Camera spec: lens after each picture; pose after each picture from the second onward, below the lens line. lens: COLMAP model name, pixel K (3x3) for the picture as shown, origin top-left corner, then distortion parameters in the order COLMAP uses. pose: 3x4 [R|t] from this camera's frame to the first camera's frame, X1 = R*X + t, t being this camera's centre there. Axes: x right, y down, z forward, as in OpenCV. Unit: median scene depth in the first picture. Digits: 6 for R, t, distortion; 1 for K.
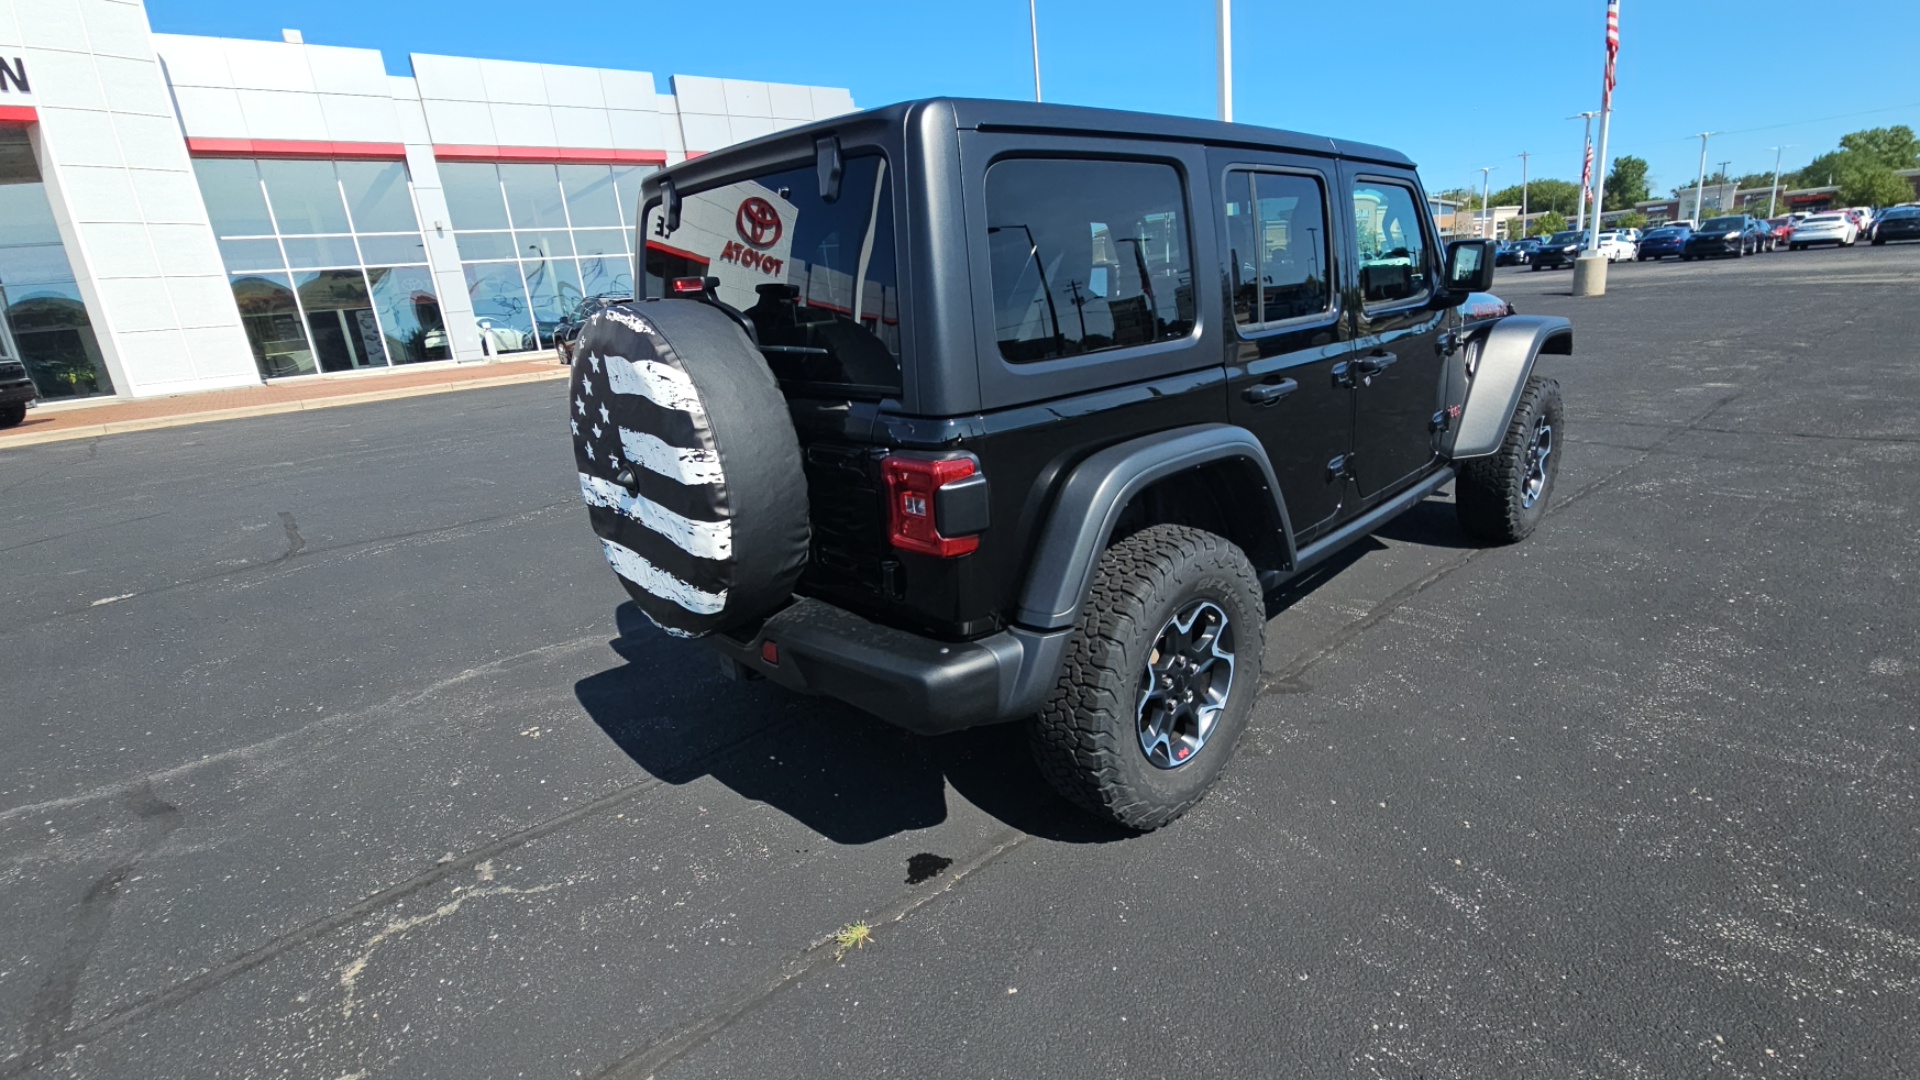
lens RADIAL K [[859.6, 0, 980.8], [0, 859.6, 543.6], [0, 0, 1]] dist [0.008920, -0.006528]
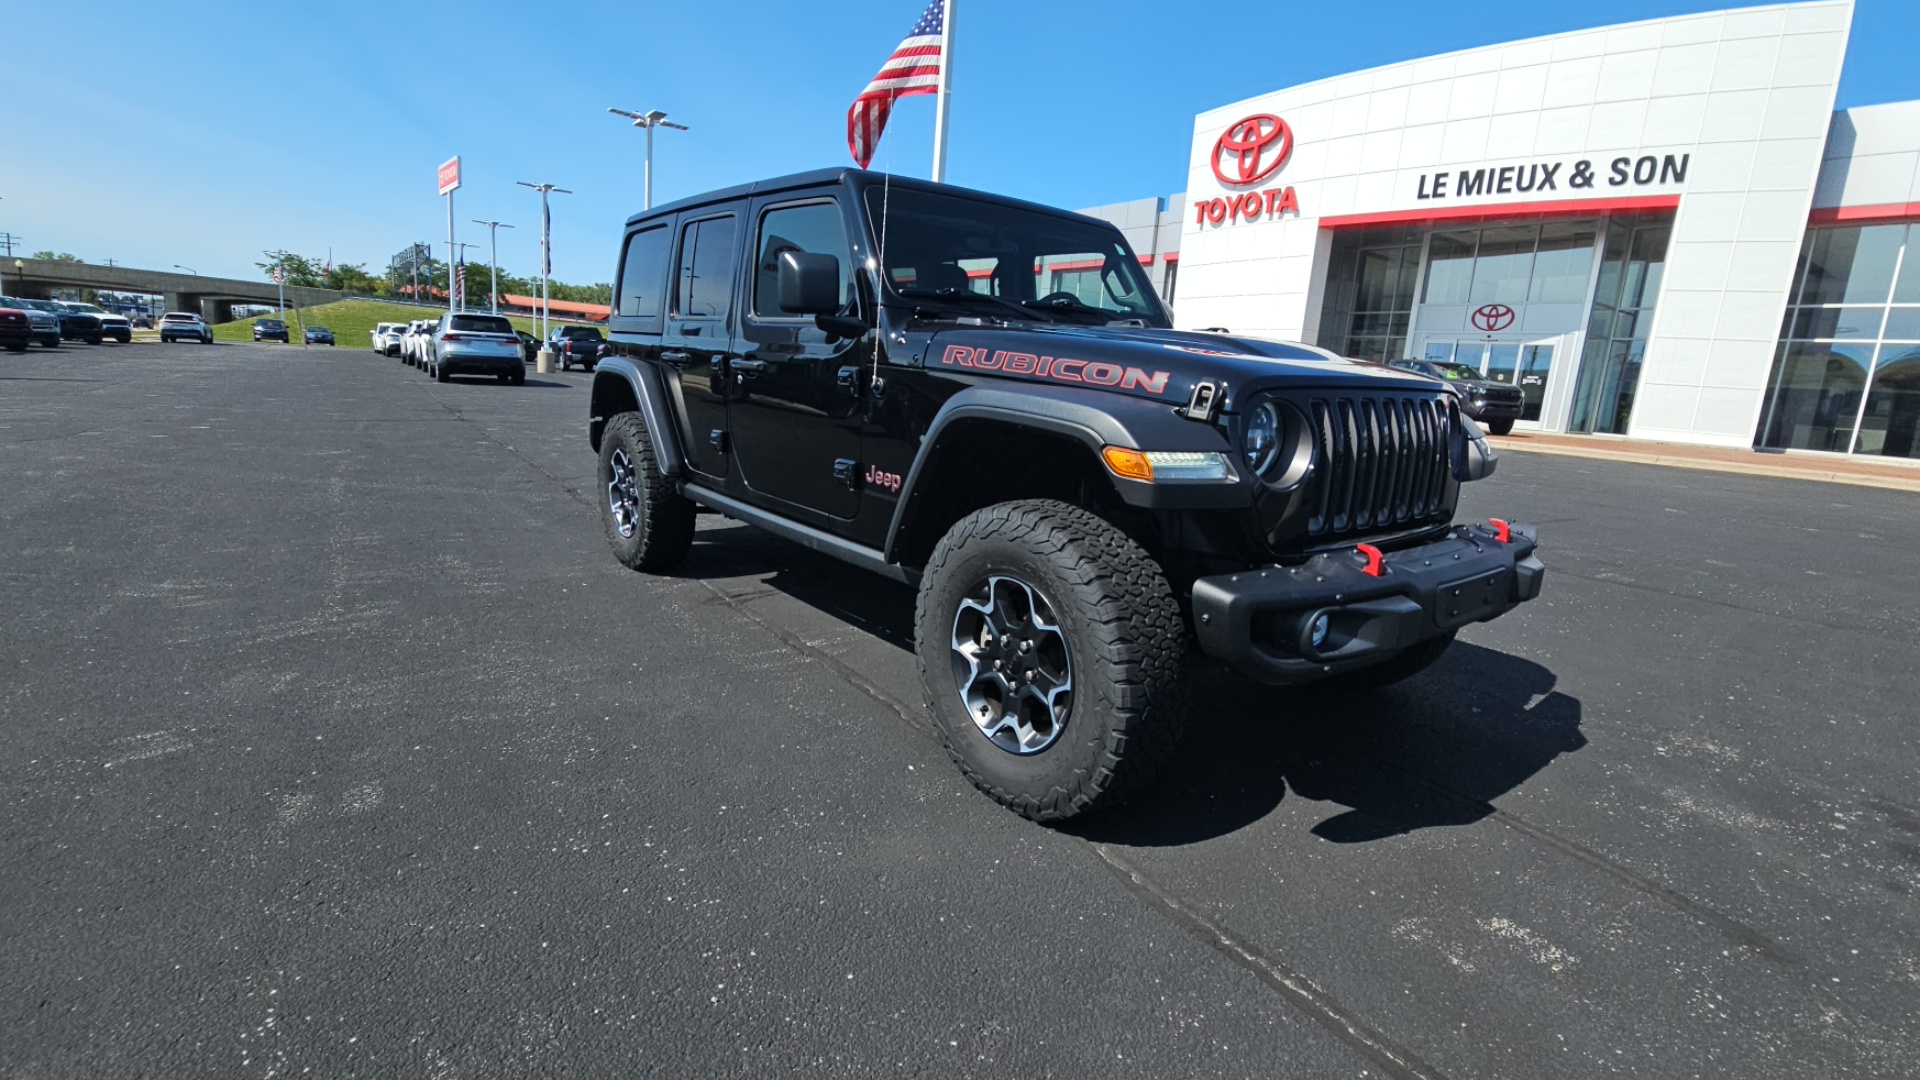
lens RADIAL K [[859.6, 0, 980.8], [0, 859.6, 543.6], [0, 0, 1]] dist [0.008920, -0.006528]
pose [[-0.078488, 0.269823, -0.959706, 1.255946], [-0.345010, 0.895836, 0.280082, -0.335316], [0.935311, 0.353092, 0.022779, 1.061540]]
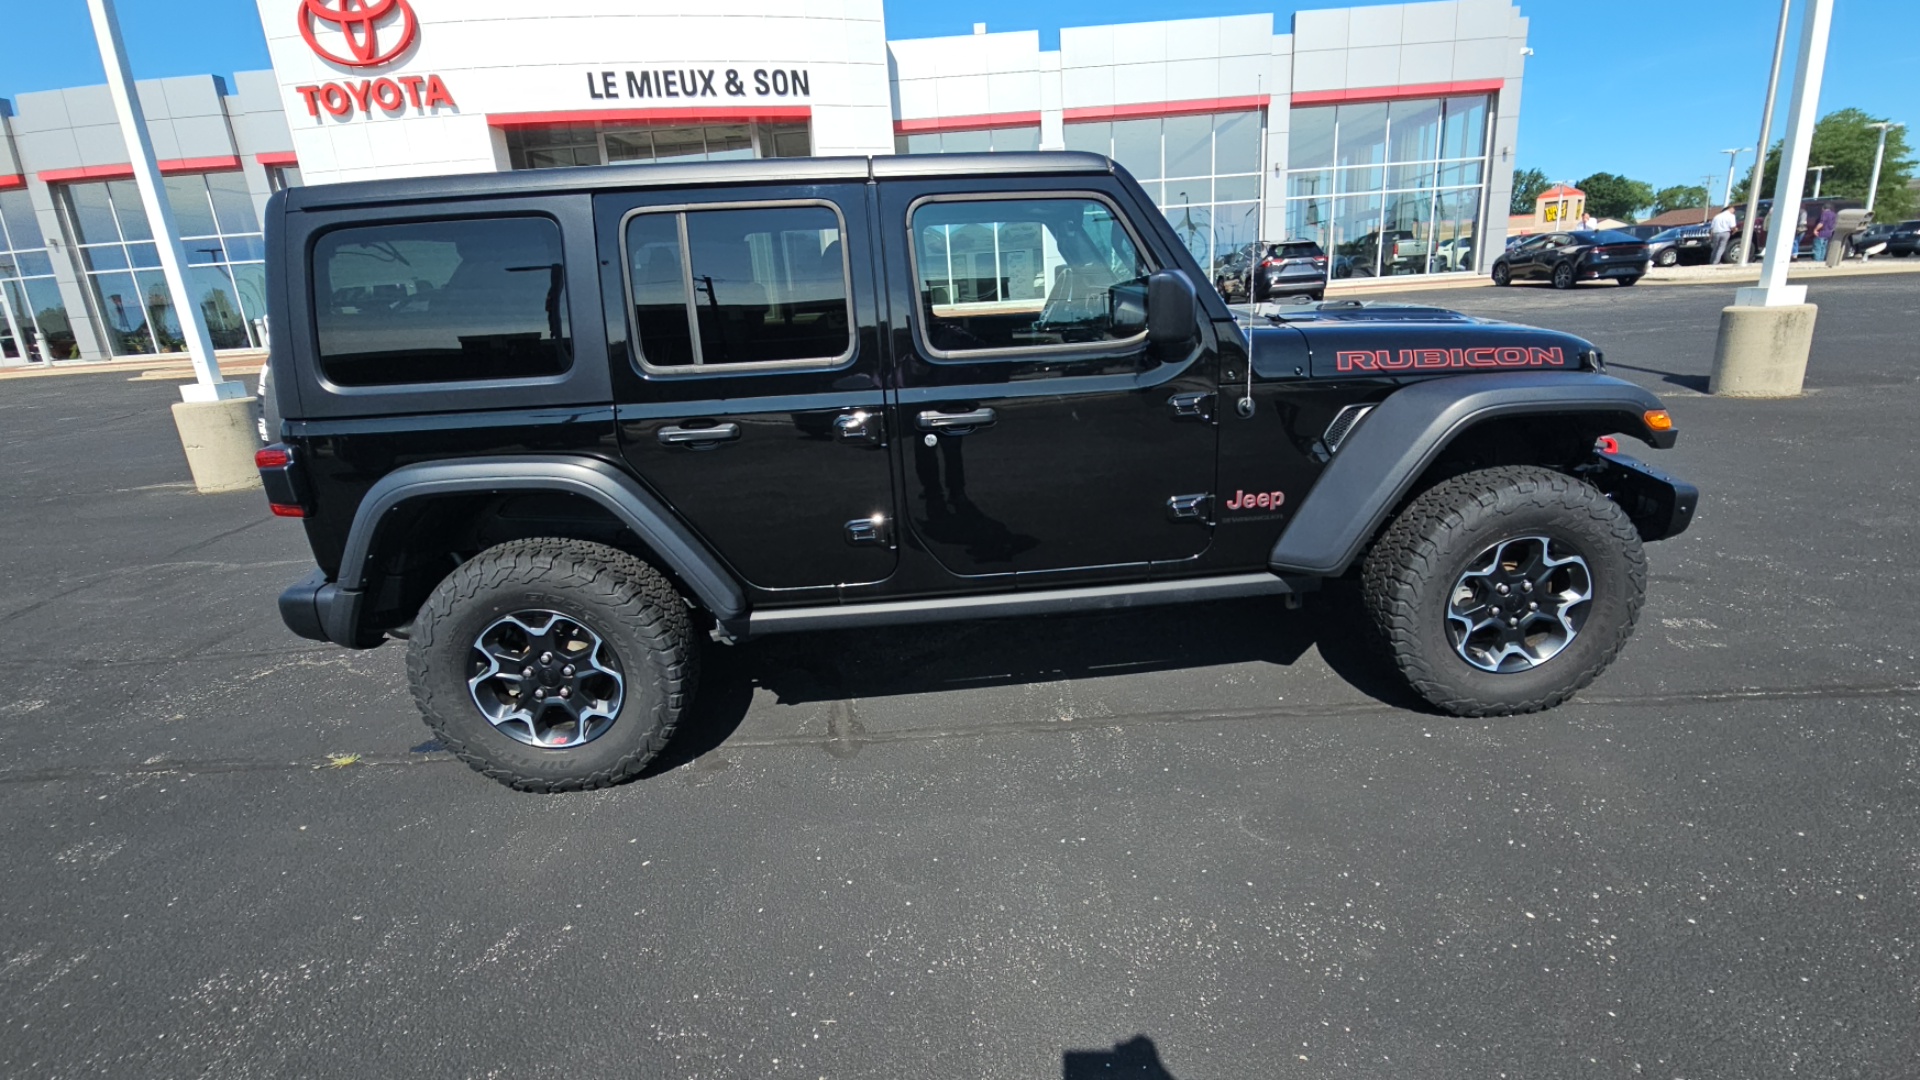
lens RADIAL K [[859.6, 0, 980.8], [0, 859.6, 543.6], [0, 0, 1]] dist [0.008920, -0.006528]
pose [[0.754867, 0.229492, -0.614417, 0.807876], [-0.190552, 0.973117, 0.129360, -0.162859], [0.627587, 0.019429, 0.778304, 0.290094]]
